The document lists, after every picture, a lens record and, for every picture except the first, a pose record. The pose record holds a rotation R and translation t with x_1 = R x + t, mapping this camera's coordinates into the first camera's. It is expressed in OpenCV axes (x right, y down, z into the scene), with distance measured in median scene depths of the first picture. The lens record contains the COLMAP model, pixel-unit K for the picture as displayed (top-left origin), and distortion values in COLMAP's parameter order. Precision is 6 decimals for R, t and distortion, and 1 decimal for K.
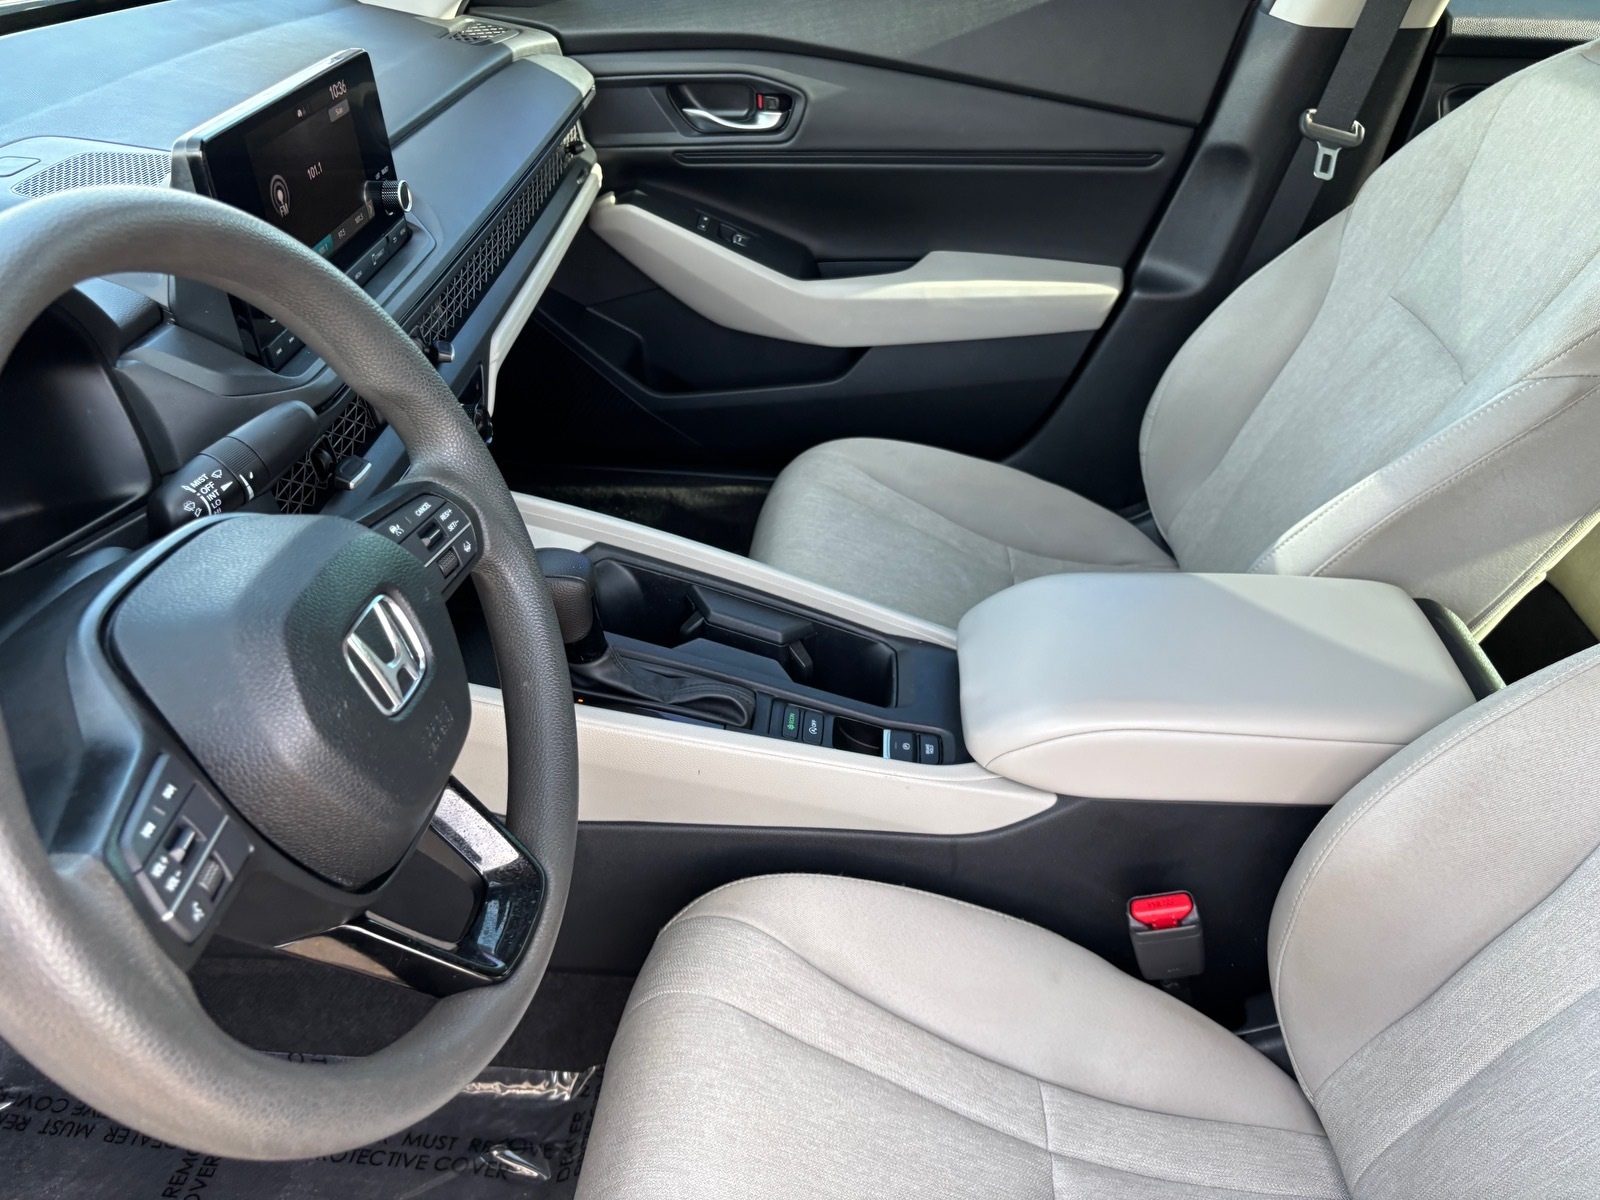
lens RADIAL K [[1228.6, 0, 812.3], [0, 1228.6, 595.1], [0, 0, 1]] dist [0.029606, -0.013730]
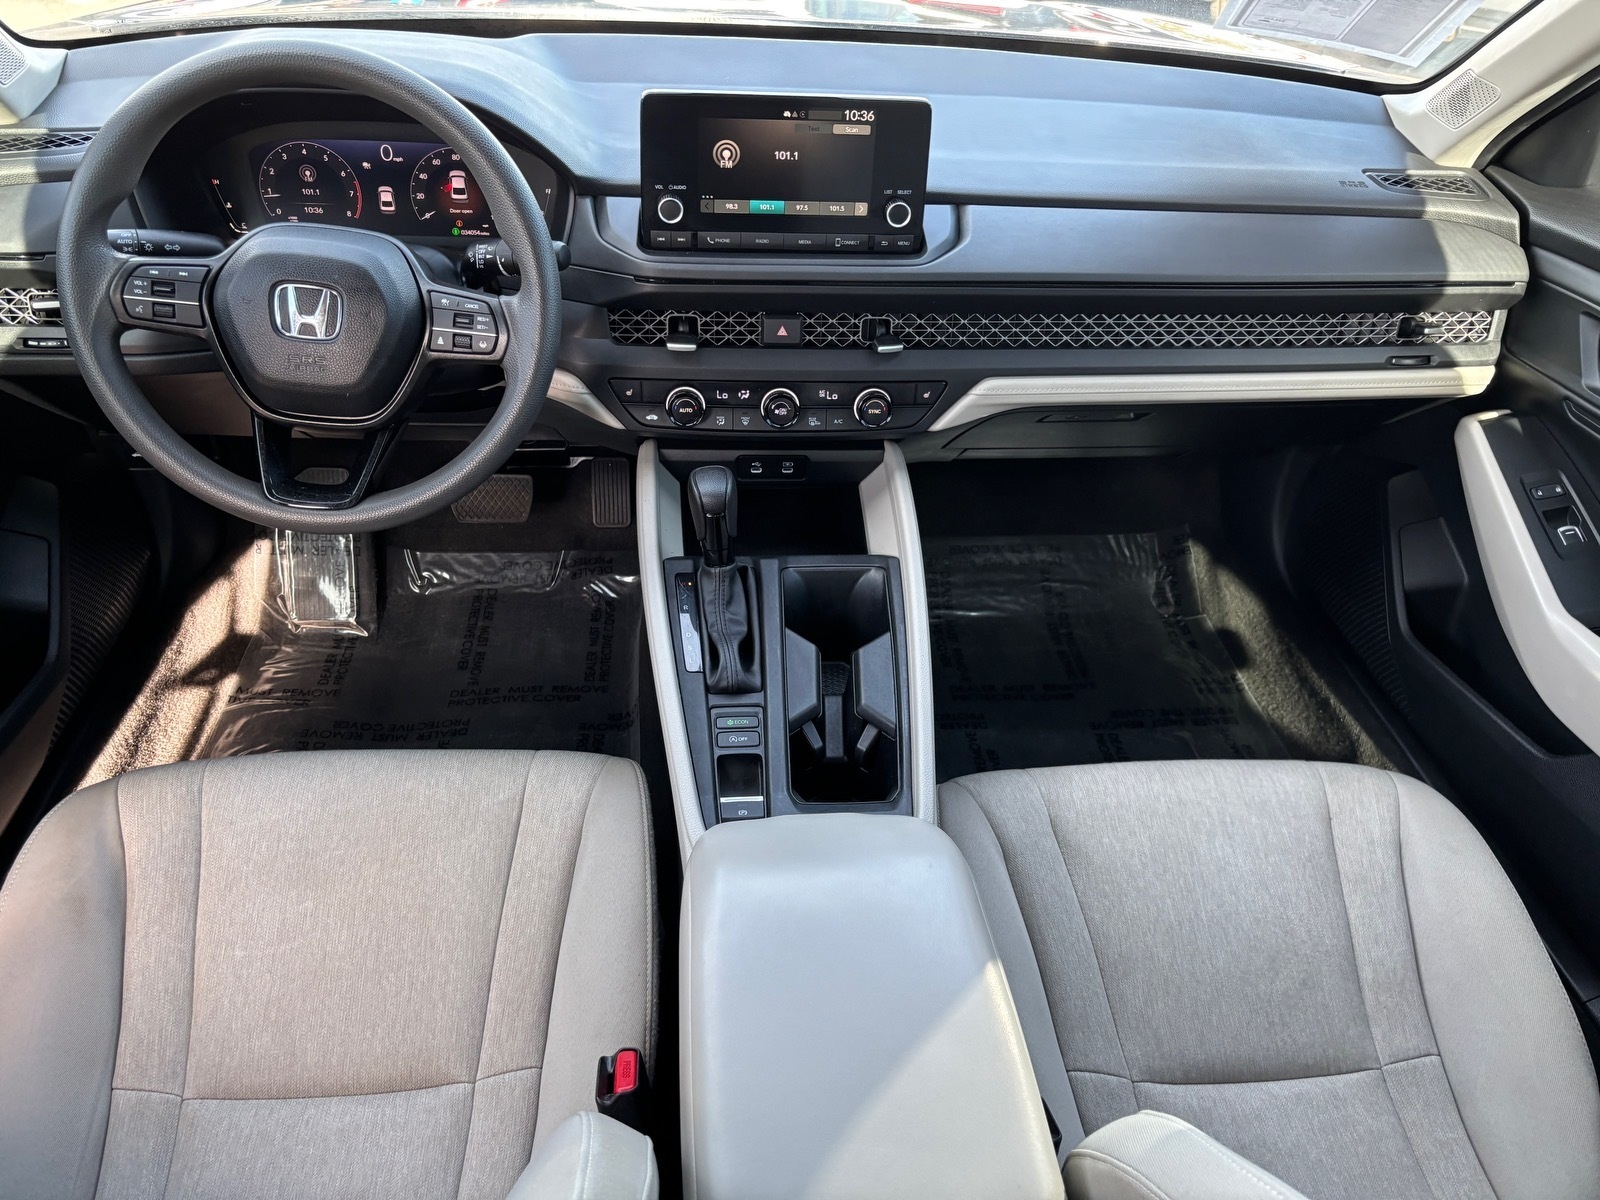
lens RADIAL K [[1219.4, 0, 804.5], [0, 1219.4, 616.5], [0, 0, 1]] dist [0.036480, -0.041902]
pose [[0.158909, 0.569976, -0.806149, 0.744758], [-0.598261, 0.705131, 0.380623, -0.379713], [0.785386, 0.421803, 0.453046, 0.450459]]
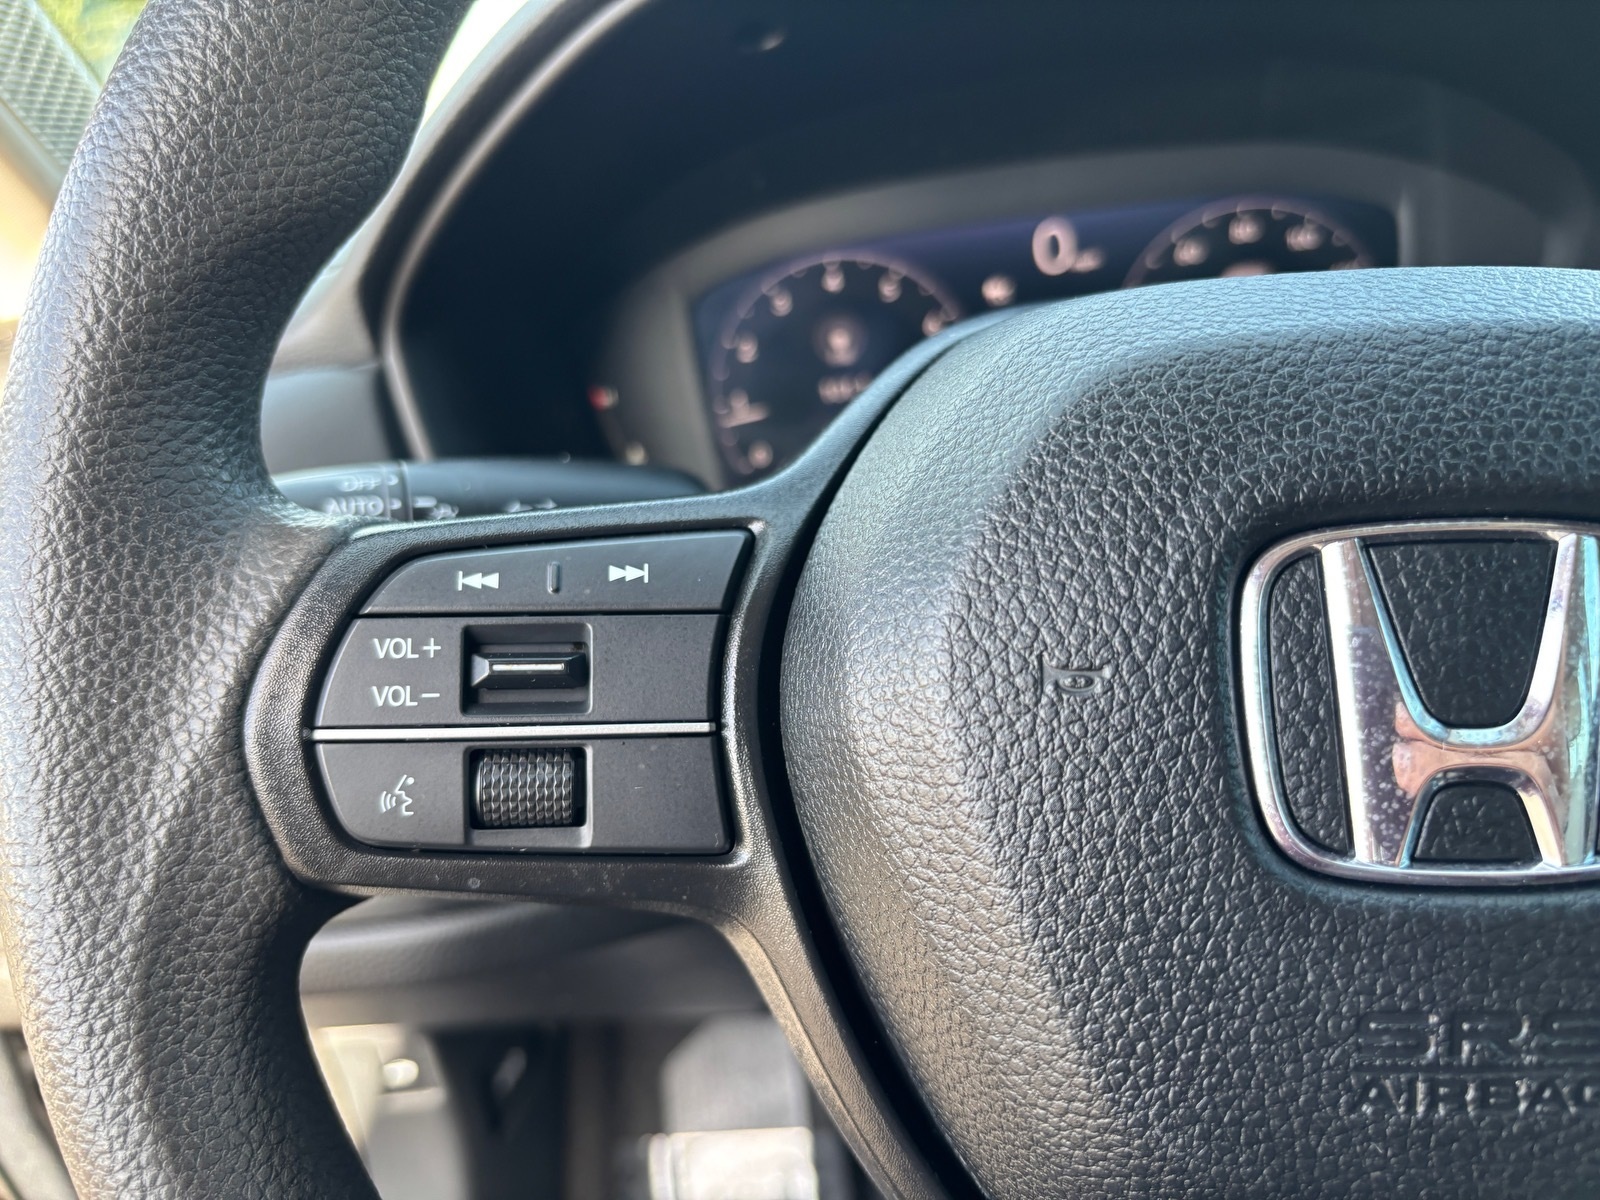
lens RADIAL K [[1284.8, 0, 800.0], [0, 1284.8, 600.0], [0, 0, 1]] dist [-0.009724, -0.014321]
pose [[0.028641, 0.295113, -0.955033, -0.041996], [-0.460014, 0.852131, 0.249520, 0.012749], [0.887450, 0.432182, 0.160162, 0.388930]]
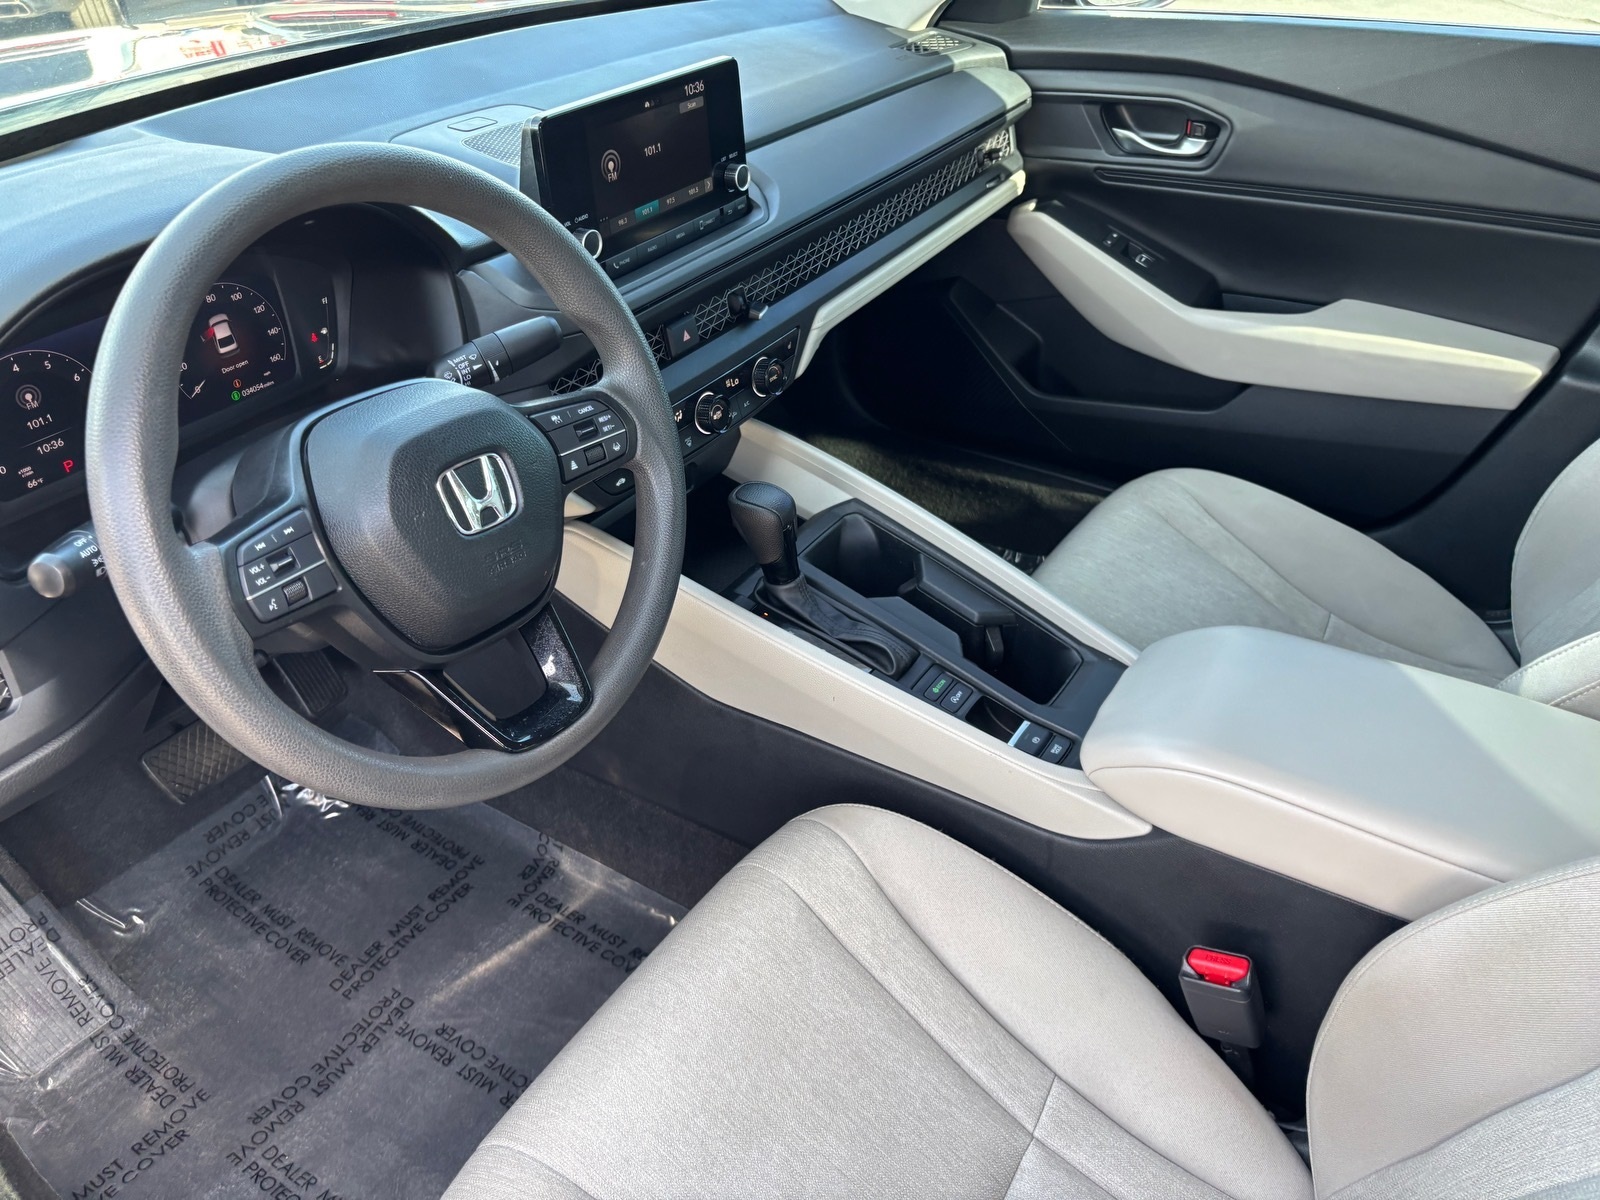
lens RADIAL K [[1229.5, 0, 798.9], [0, 1229.5, 613.8], [0, 0, 1]] dist [0.026104, -0.003339]
pose [[0.873642, 0.257449, -0.412881, 0.279625], [-0.252221, 0.965264, 0.068192, -0.003384], [0.416095, 0.044562, 0.908229, -0.055719]]
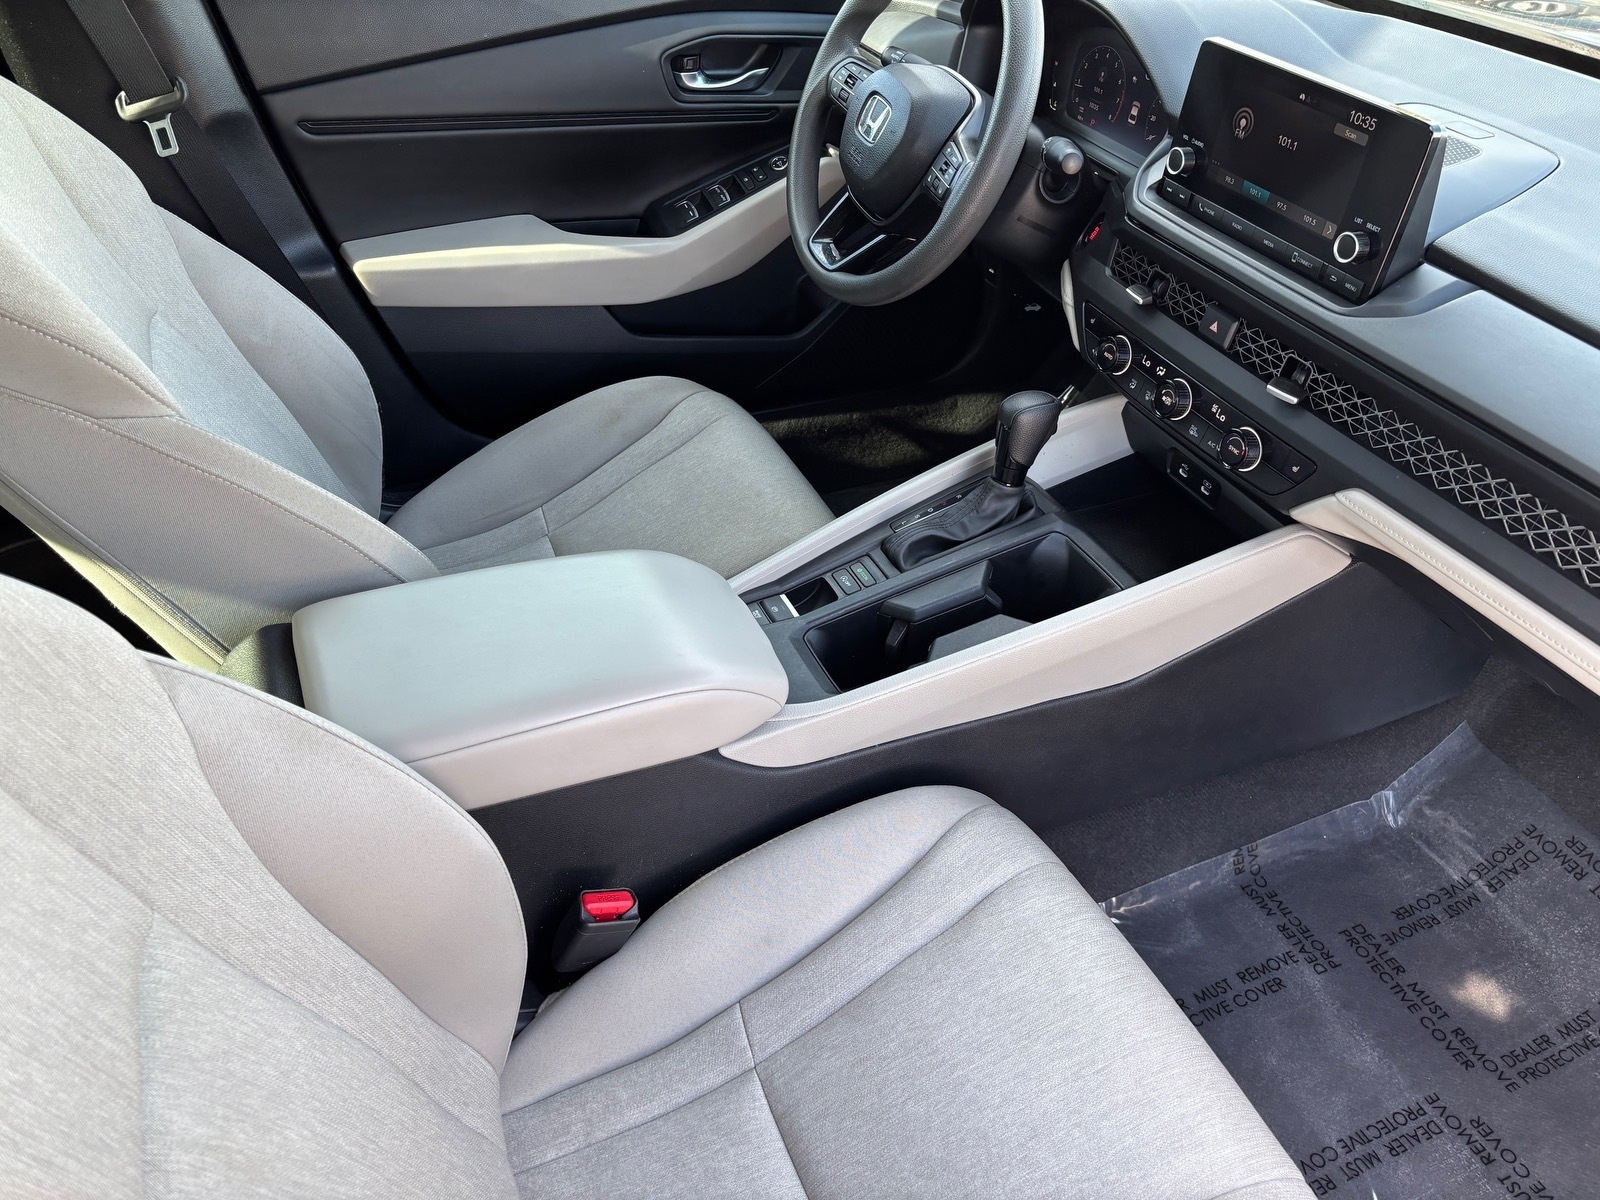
lens RADIAL K [[1202.5, 0, 810.6], [0, 1202.5, 596.5], [0, 0, 1]] dist [0.028275, -0.001345]
pose [[-0.880915, 0.228323, -0.414556, 0.472280], [-0.329113, 0.333936, 0.883273, -0.826020], [0.340107, 0.914524, -0.219026, 1.128522]]
